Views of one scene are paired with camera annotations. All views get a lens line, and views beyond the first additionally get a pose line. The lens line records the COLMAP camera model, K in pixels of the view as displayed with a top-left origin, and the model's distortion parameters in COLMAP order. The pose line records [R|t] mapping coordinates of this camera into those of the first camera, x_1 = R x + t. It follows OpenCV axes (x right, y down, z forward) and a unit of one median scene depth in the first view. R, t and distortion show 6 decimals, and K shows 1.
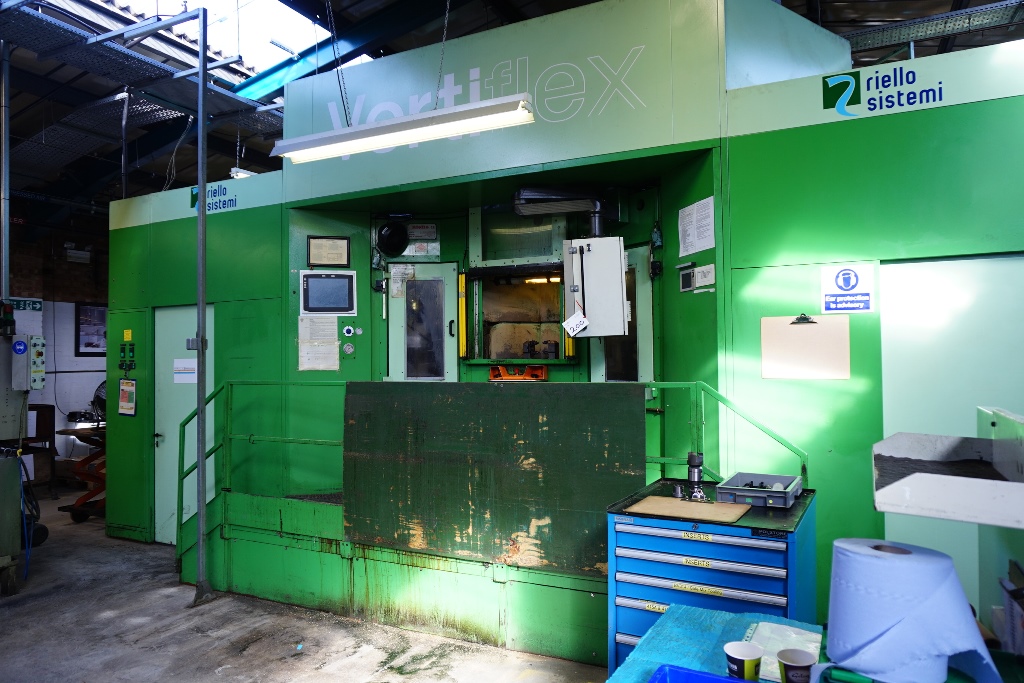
lens RADIAL K [[698.4, 0, 501.5], [0, 698.4, 336.4], [0, 0, 1]] dist [-0.046382, 0.028150]
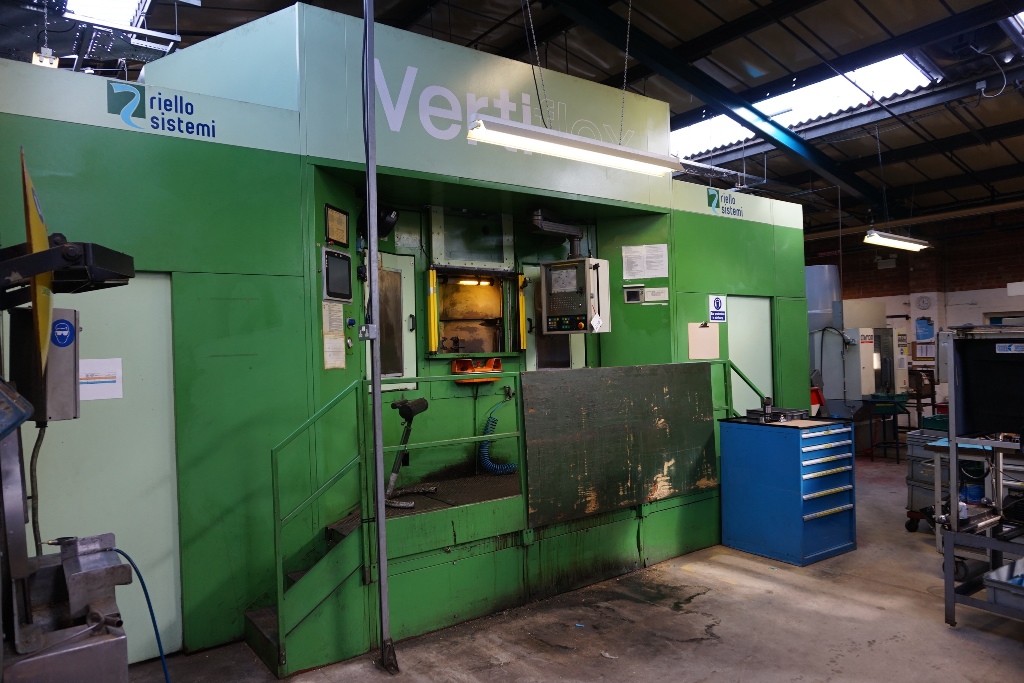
lens RADIAL K [[698.4, 0, 505.8], [0, 698.4, 342.4], [0, 0, 1]] dist [-0.046382, 0.028150]
pose [[0.445942, 0.009960, 0.895006, -1.135796], [-0.001248, 0.999944, -0.010506, 0.032290], [-0.895061, 0.003568, 0.445930, 0.564402]]
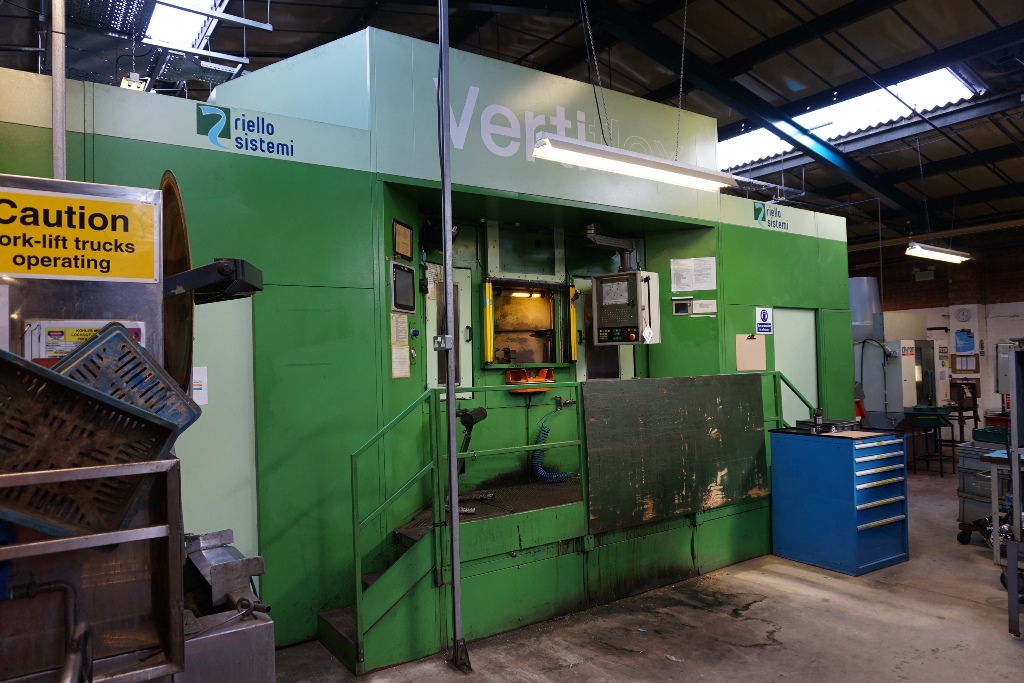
lens RADIAL K [[698.4, 0, 504.6], [0, 698.4, 342.5], [0, 0, 1]] dist [-0.046382, 0.028150]
pose [[0.476109, 0.025877, 0.879005, -1.190036], [-0.005184, 0.999632, -0.026620, 0.034195], [-0.879371, 0.008117, 0.476068, 0.601789]]
